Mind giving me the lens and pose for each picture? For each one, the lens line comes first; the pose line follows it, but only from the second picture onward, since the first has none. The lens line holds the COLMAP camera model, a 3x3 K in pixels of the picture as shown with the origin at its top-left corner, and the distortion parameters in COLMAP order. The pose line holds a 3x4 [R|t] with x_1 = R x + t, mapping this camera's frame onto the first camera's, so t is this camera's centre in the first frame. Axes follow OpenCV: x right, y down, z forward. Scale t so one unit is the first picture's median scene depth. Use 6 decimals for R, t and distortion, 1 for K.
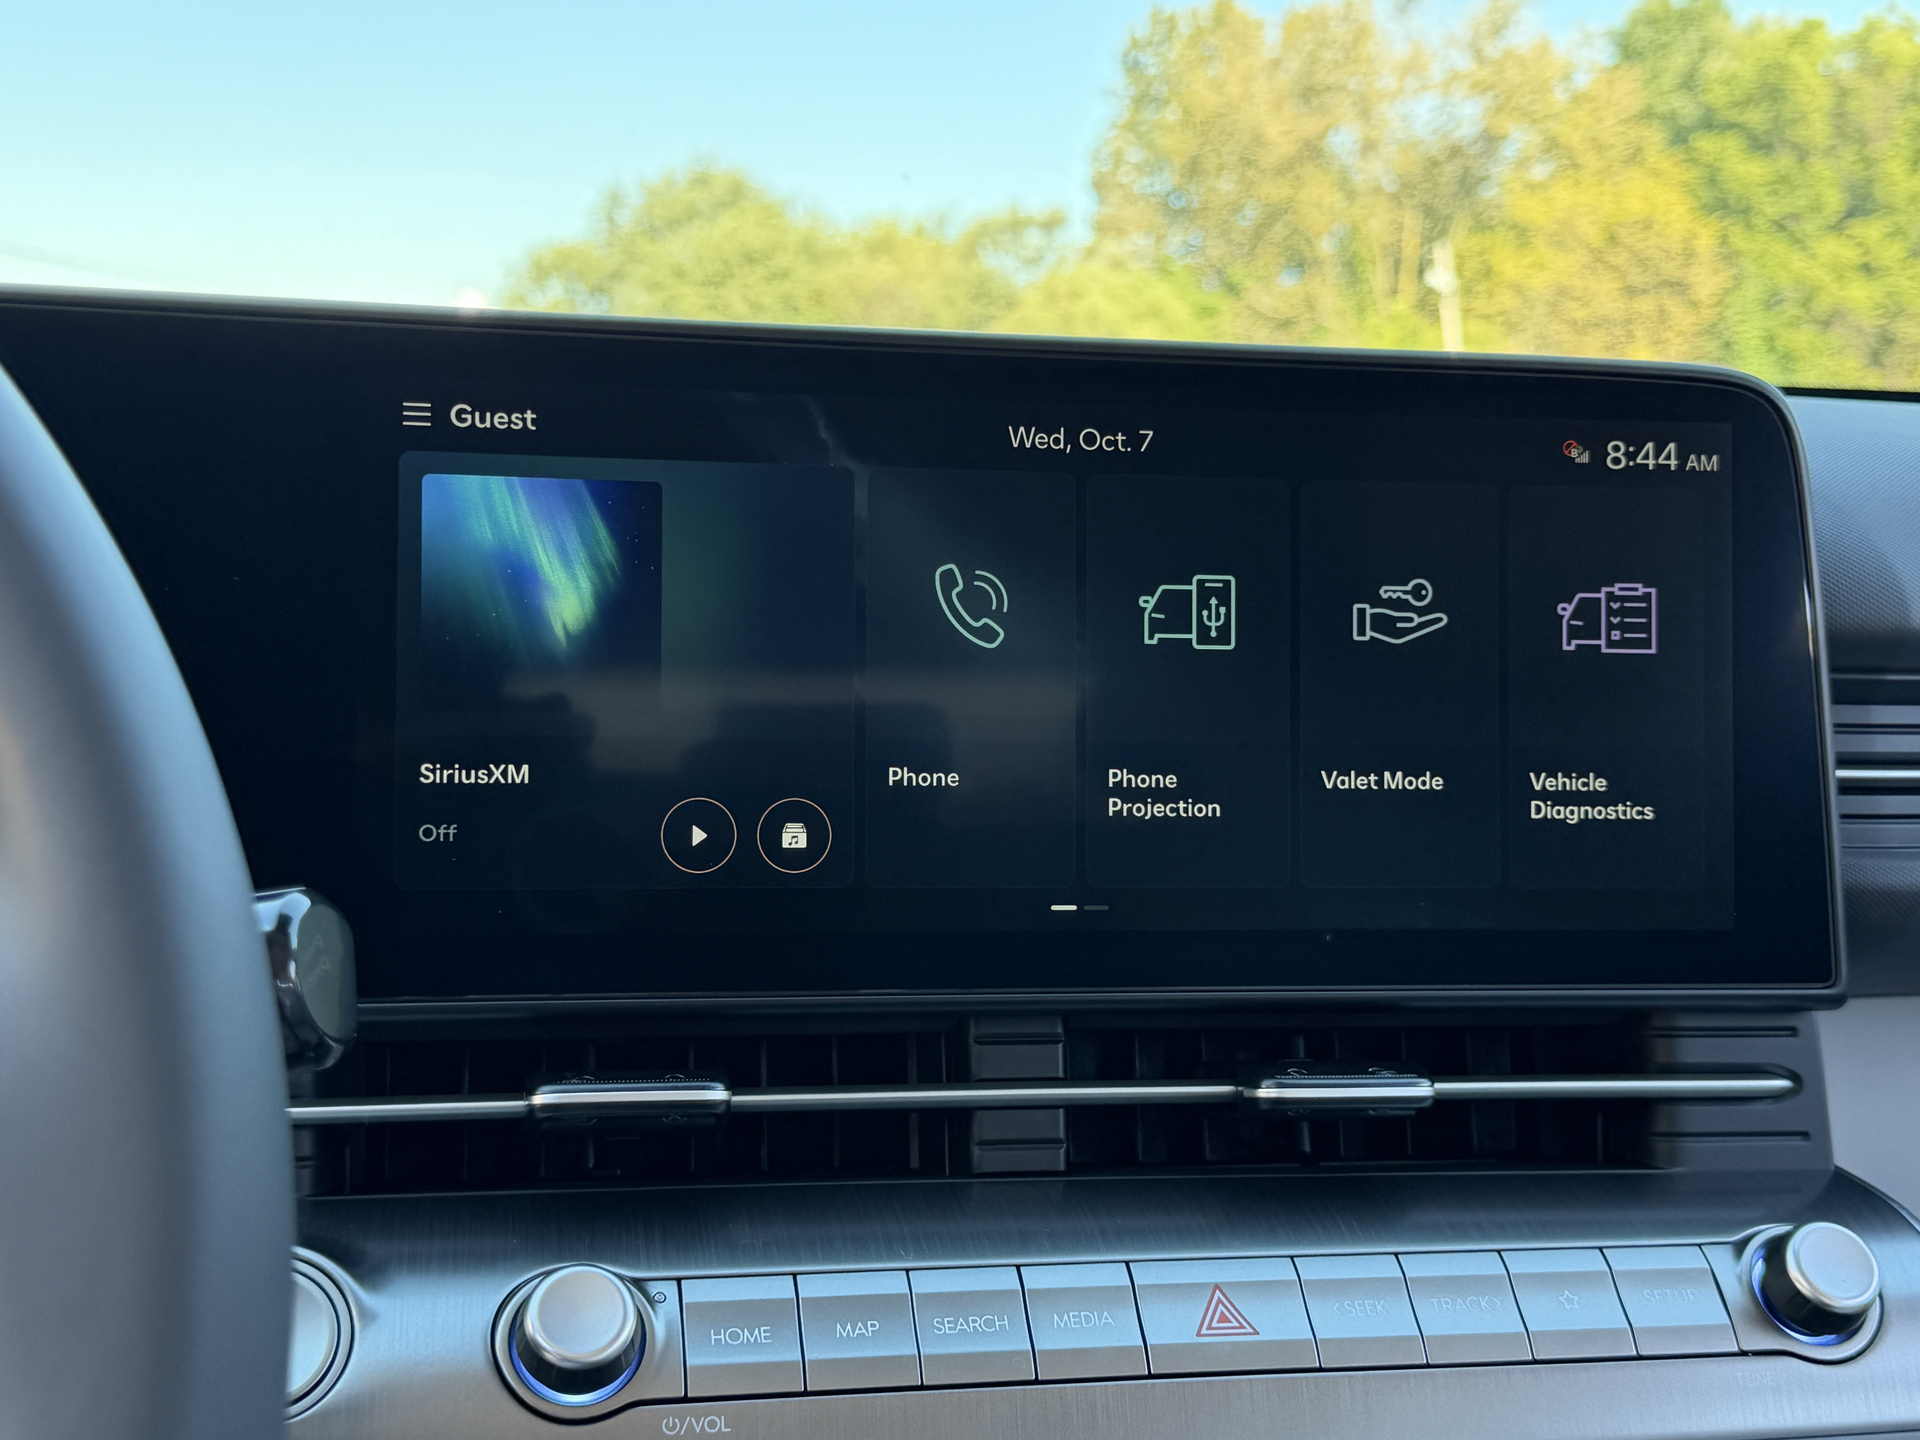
lens RADIAL K [[2507.6, 0, 949.5], [0, 2507.6, 705.4], [0, 0, 1]] dist [0.104608, 0.000000]
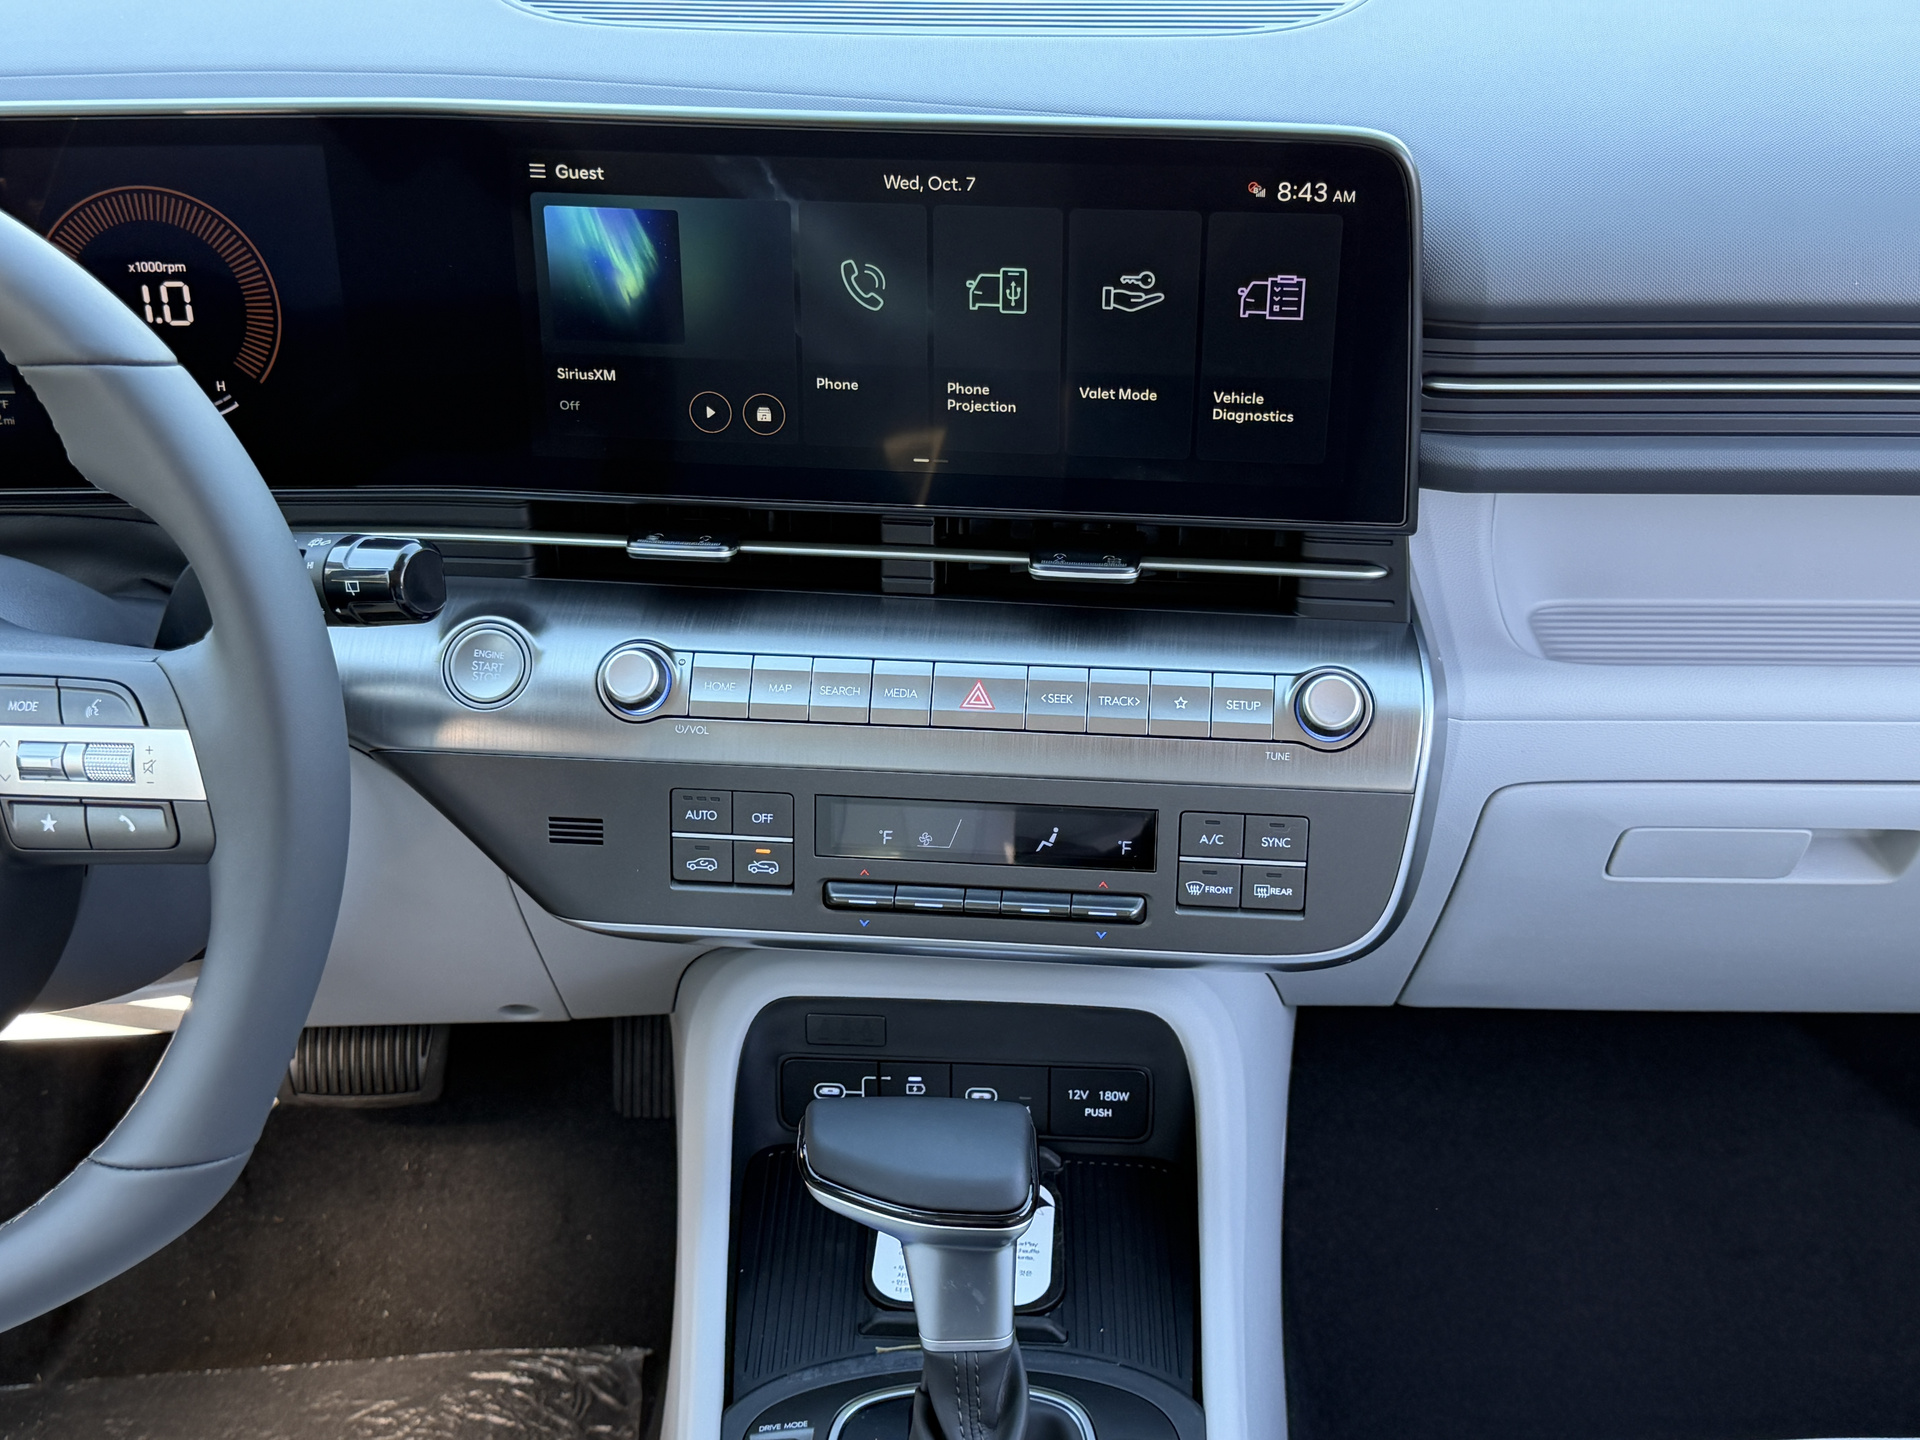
lens RADIAL K [[2372.4, 0, 965.7], [0, 2372.4, 738.6], [0, 0, 1]] dist [0.100359, 0.000000]
pose [[0.950812, 0.128222, -0.281985, 0.564493], [0.015233, 0.889853, 0.455993, -0.497125], [0.309394, -0.437859, 0.844130, -0.455917]]
